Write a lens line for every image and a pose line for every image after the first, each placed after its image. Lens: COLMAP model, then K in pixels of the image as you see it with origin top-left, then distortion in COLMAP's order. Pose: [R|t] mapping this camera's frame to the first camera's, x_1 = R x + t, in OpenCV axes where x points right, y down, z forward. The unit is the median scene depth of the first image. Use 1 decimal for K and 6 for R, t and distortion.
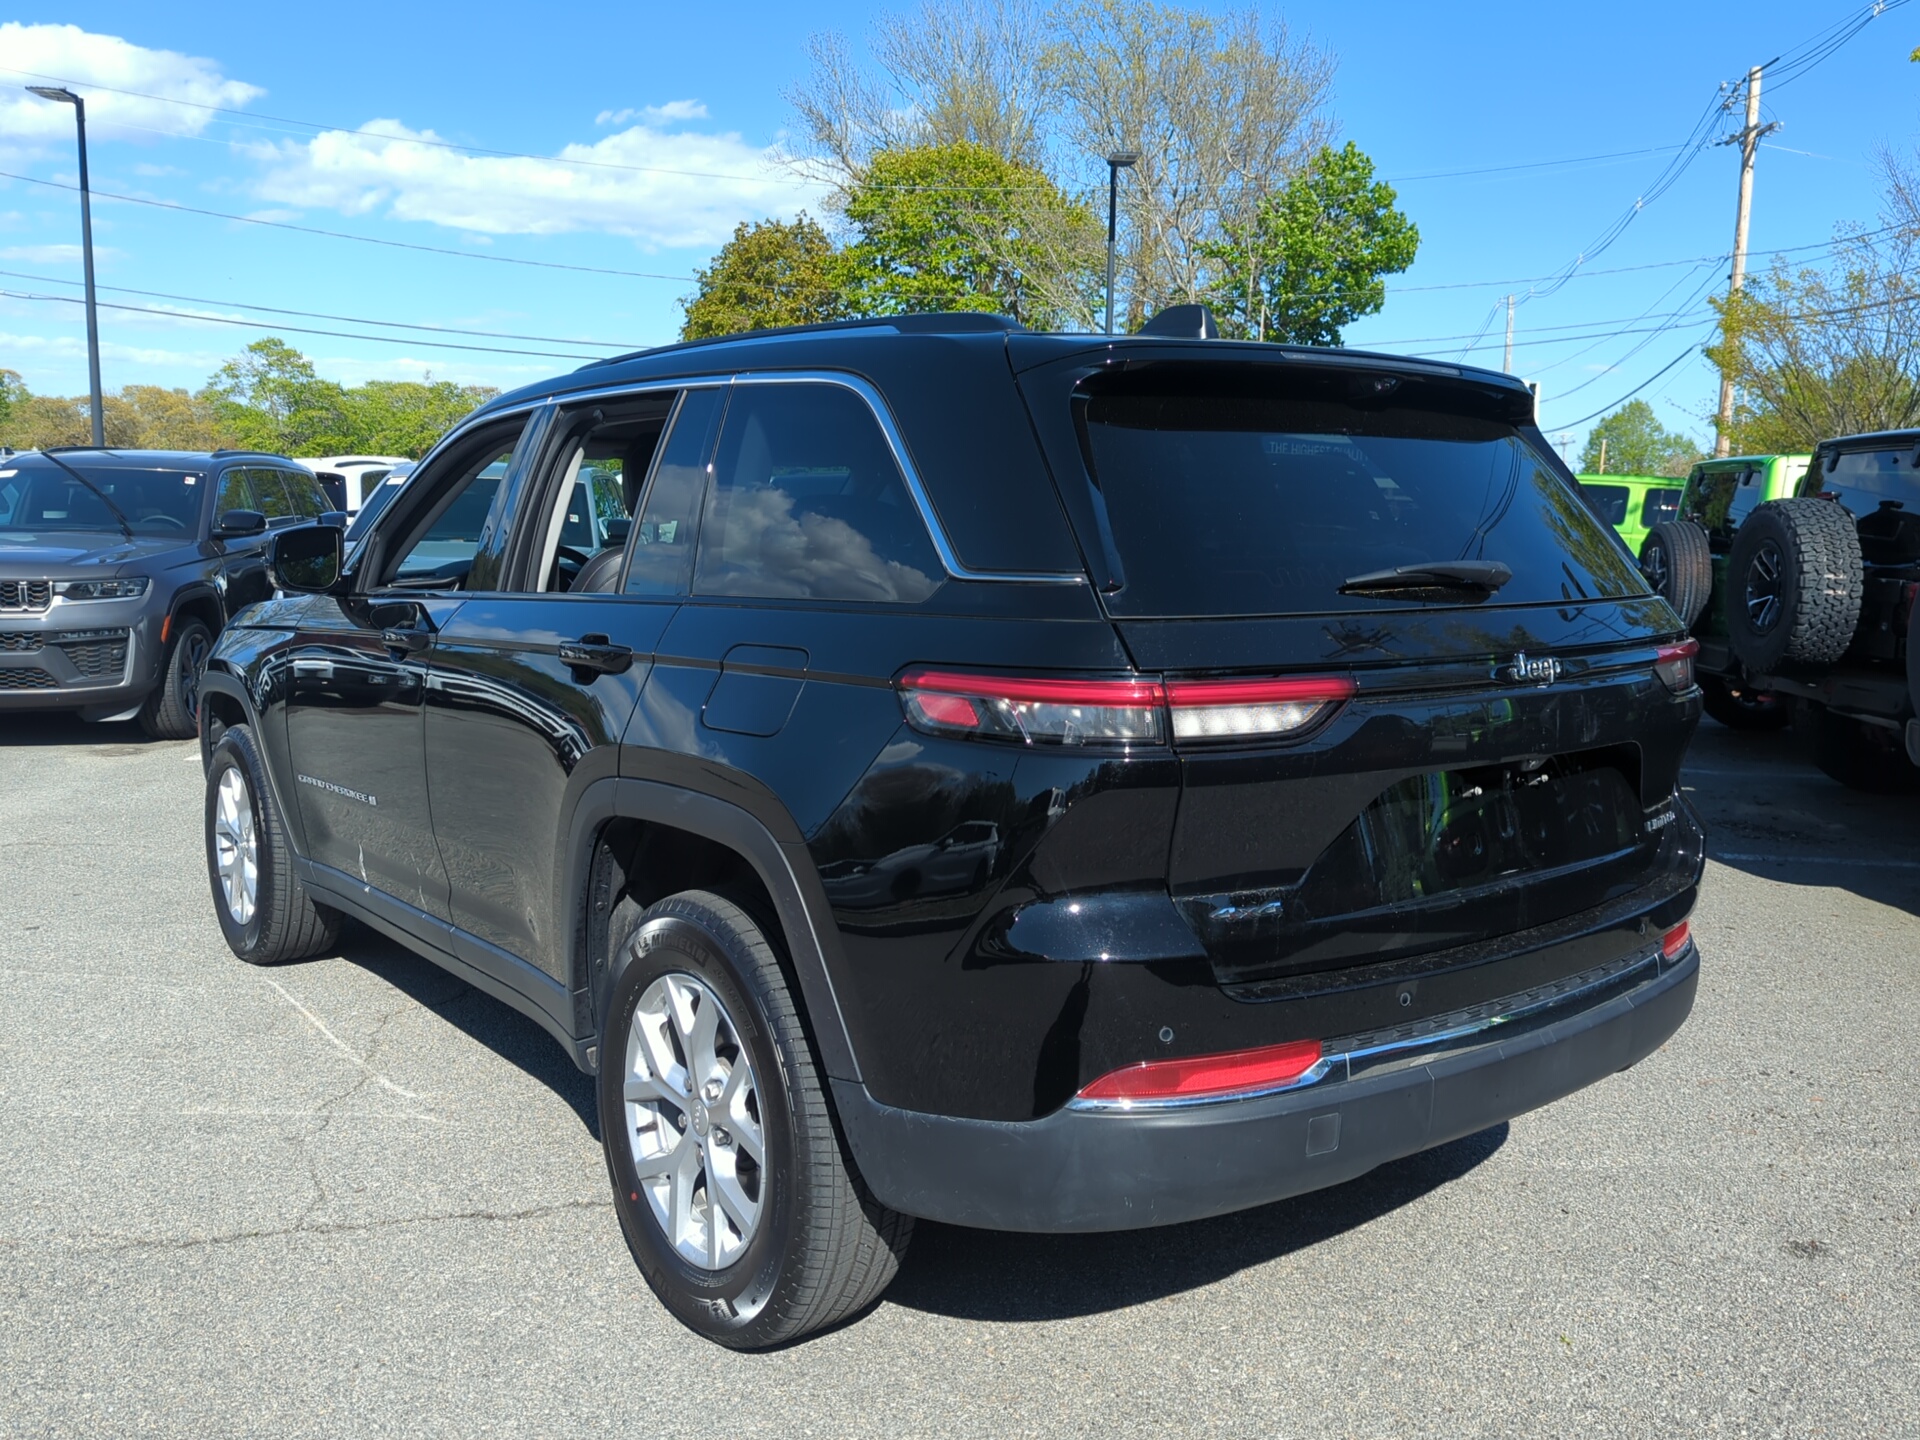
lens RADIAL K [[1548.6, 0, 978.2], [0, 1548.6, 694.4], [0, 0, 1]] dist [0.049251, -0.036114]
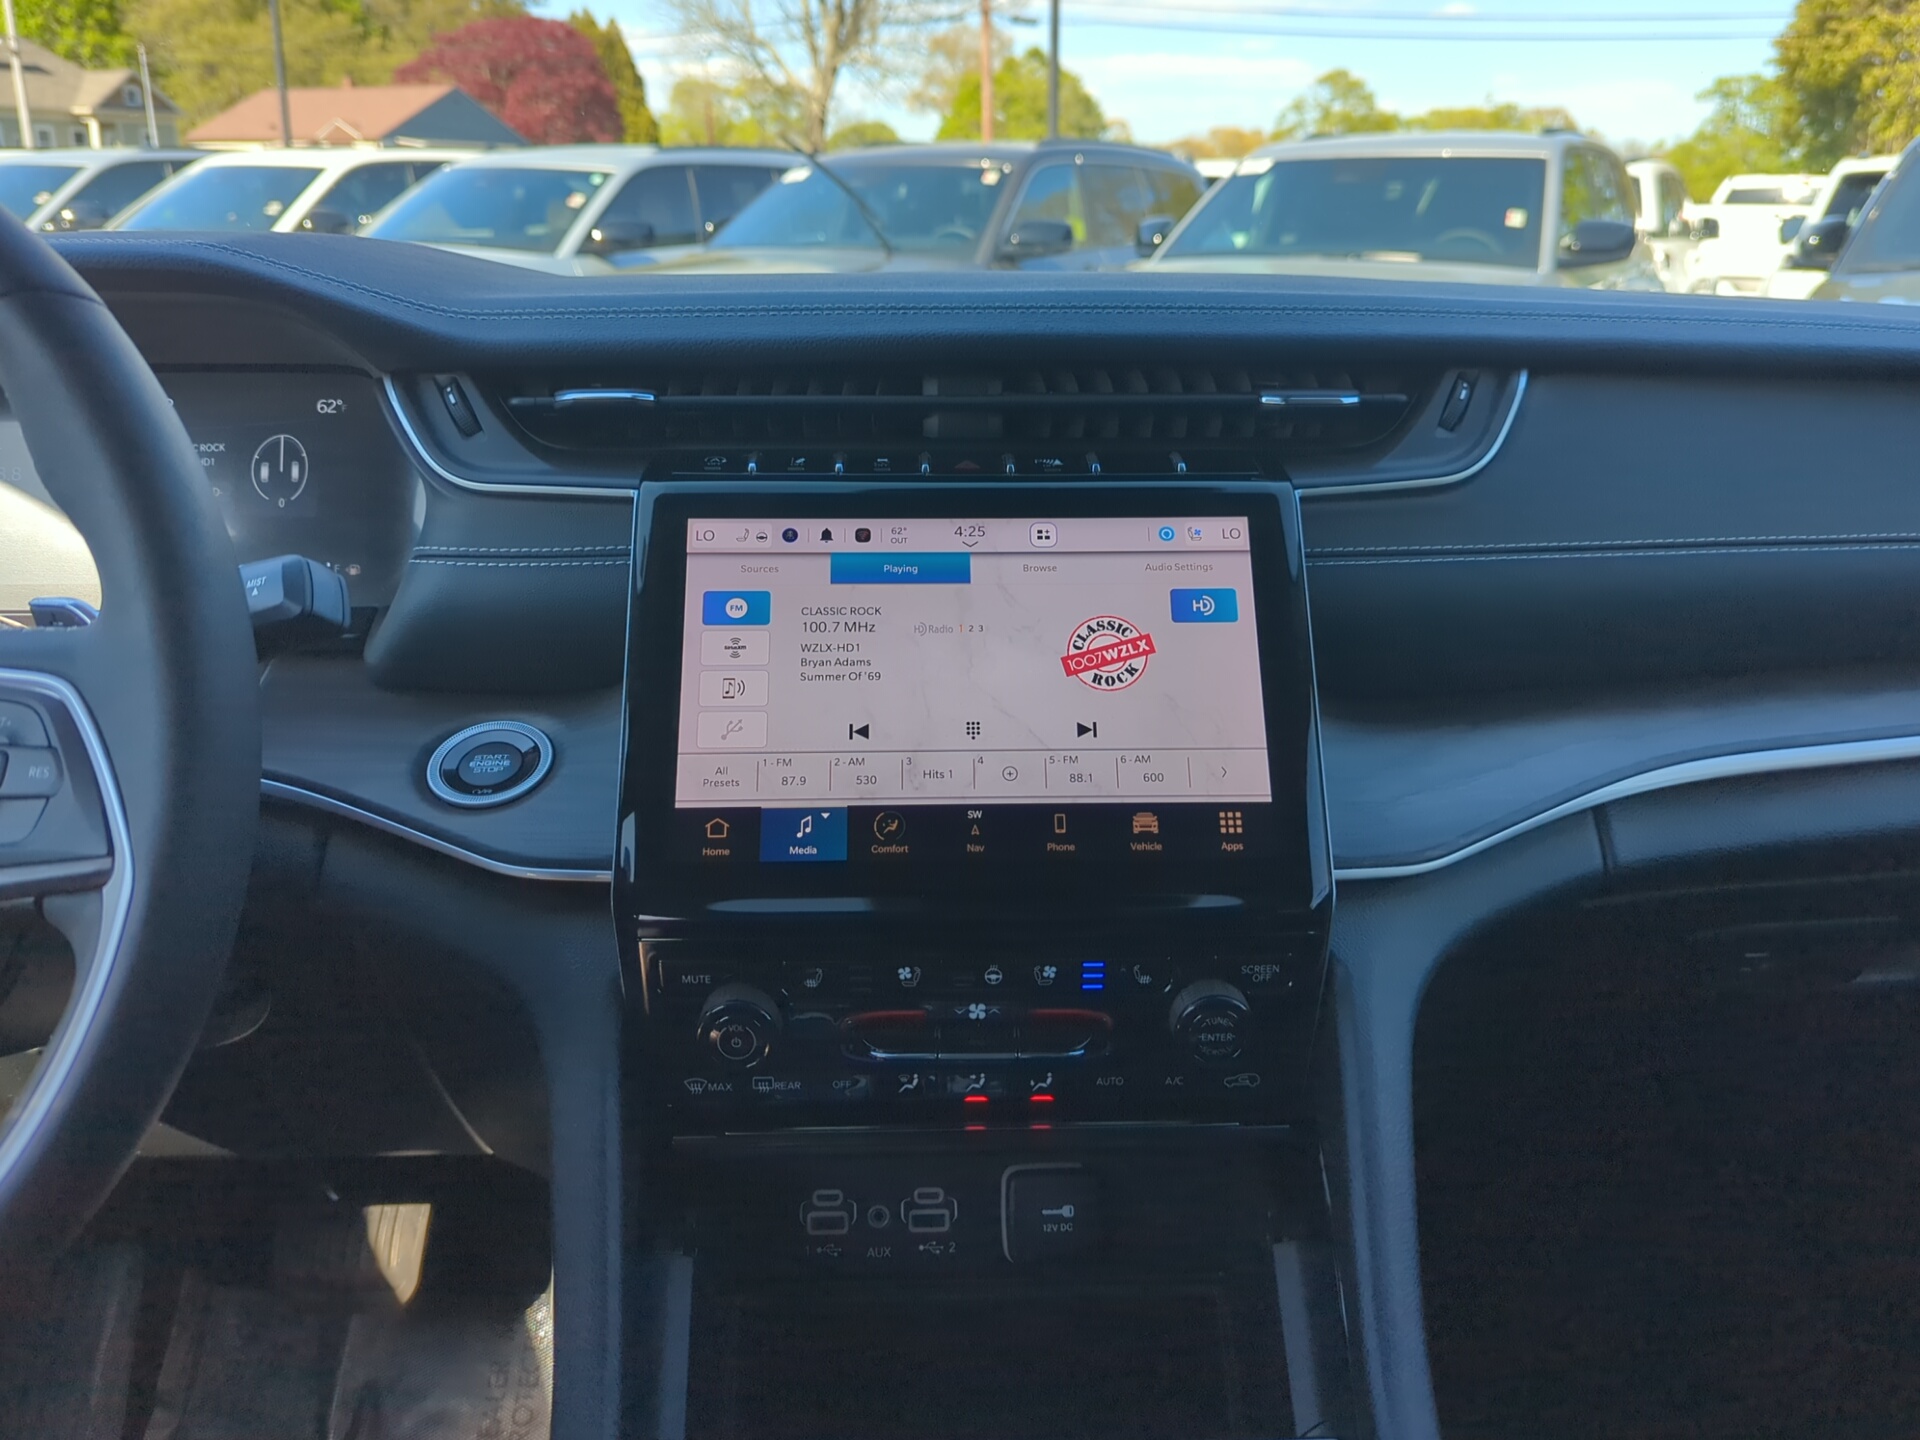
lens RADIAL K [[1559.2, 0, 977.4], [0, 1559.2, 686.9], [0, 0, 1]] dist [0.057456, -0.064774]
pose [[0.804085, 0.153261, -0.574420, -0.061410], [-0.062104, 0.982568, 0.175223, -0.033808], [0.591261, -0.105221, 0.799587, 0.414485]]
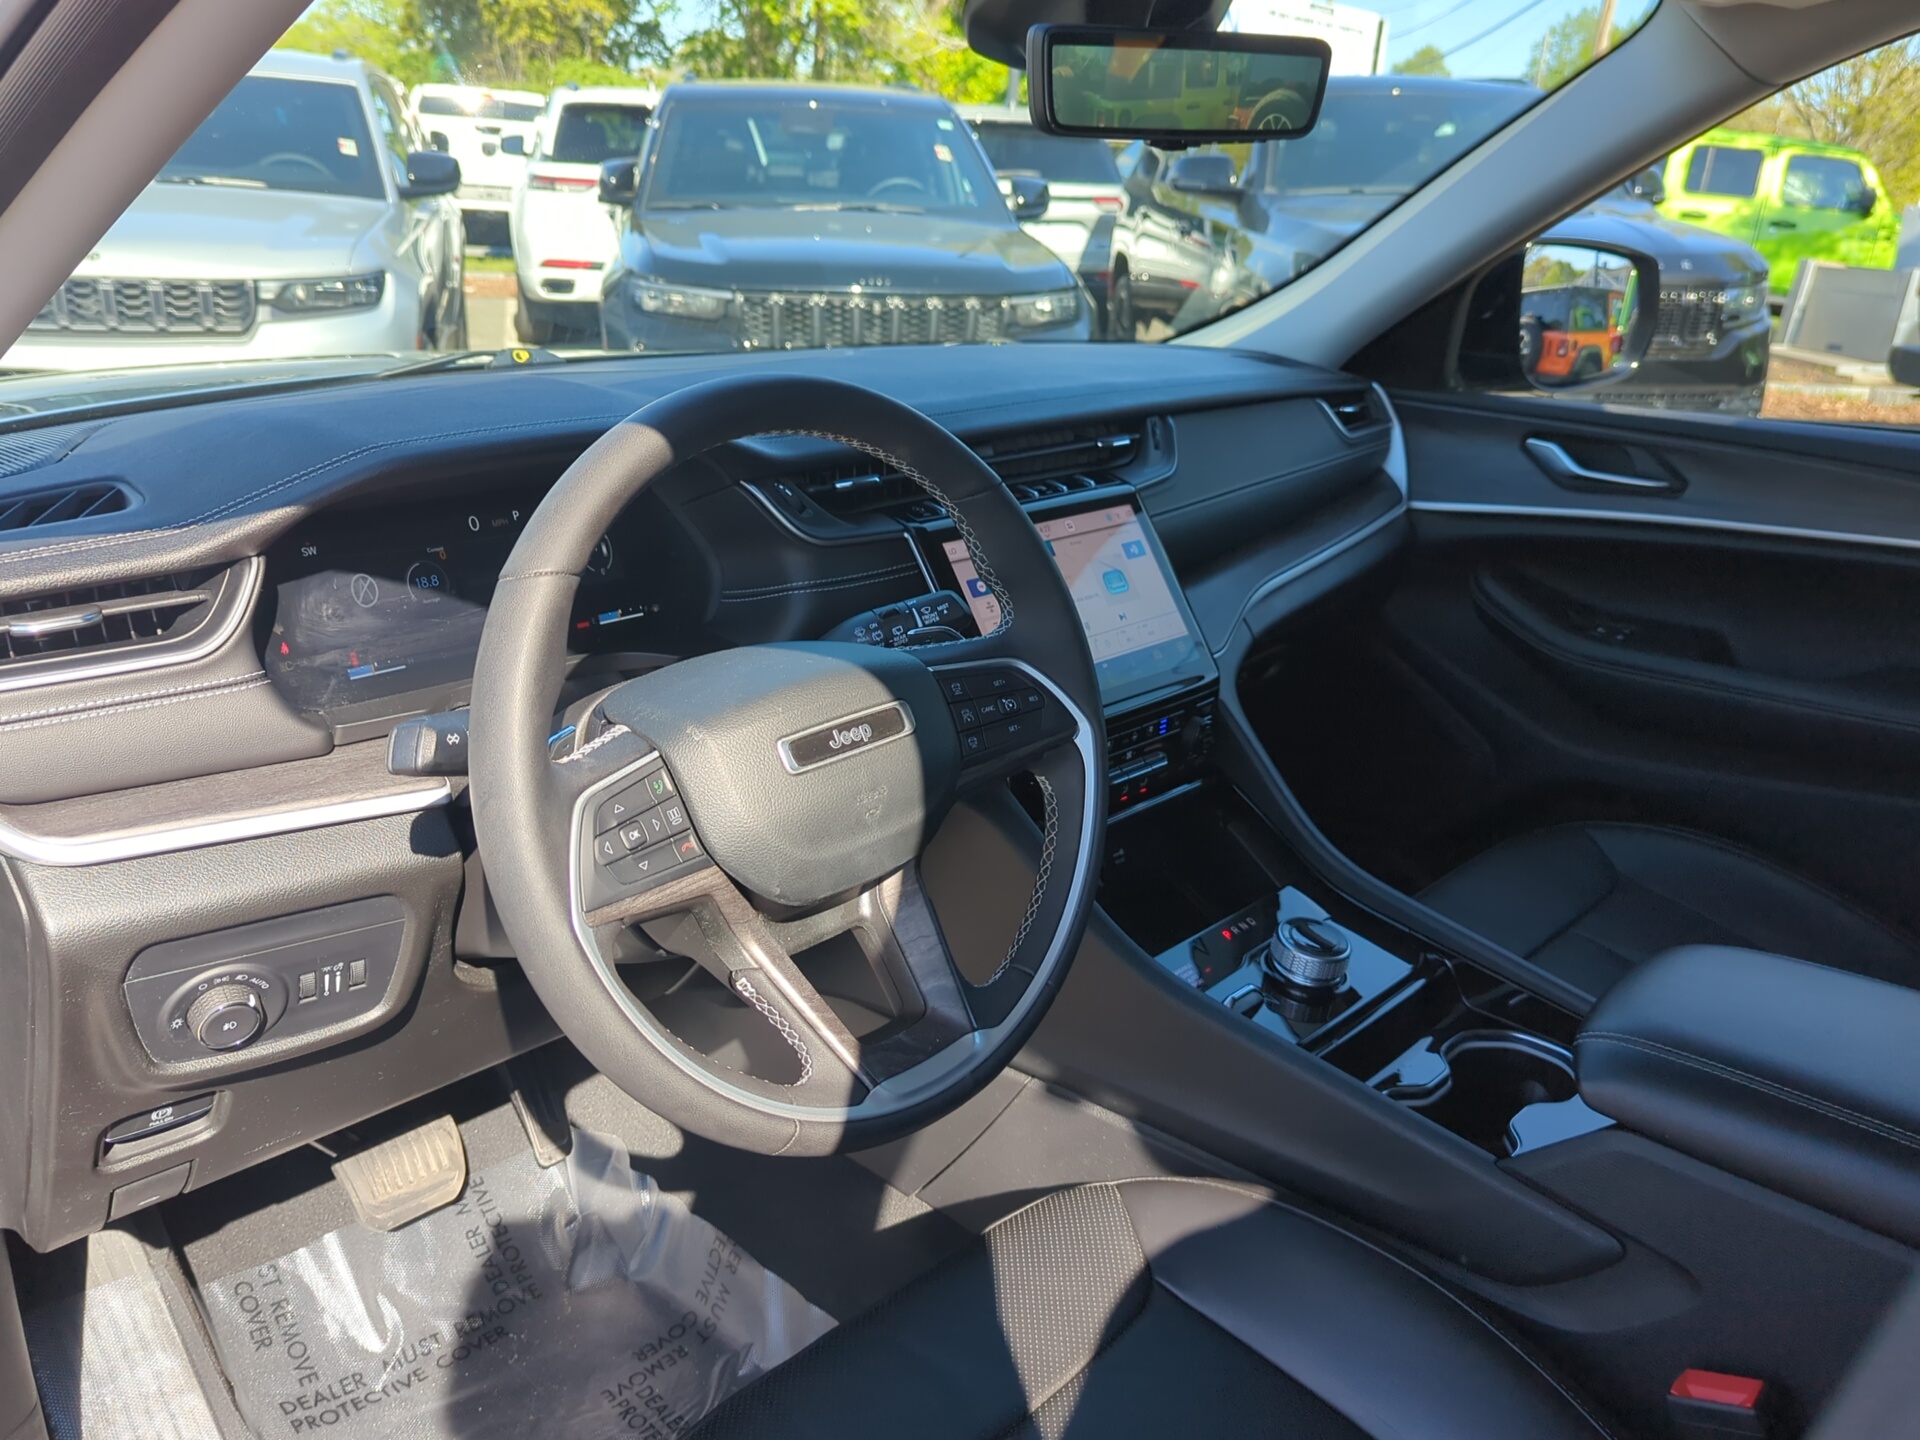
lens RADIAL K [[1558.6, 0, 974.9], [0, 1558.6, 692.9], [0, 0, 1]] dist [0.040938, -0.035357]
pose [[0.989313, -0.022079, 0.144129, -0.119520], [-0.009546, 0.976540, 0.215123, -0.042363], [-0.145498, -0.214199, 0.965893, 0.347551]]
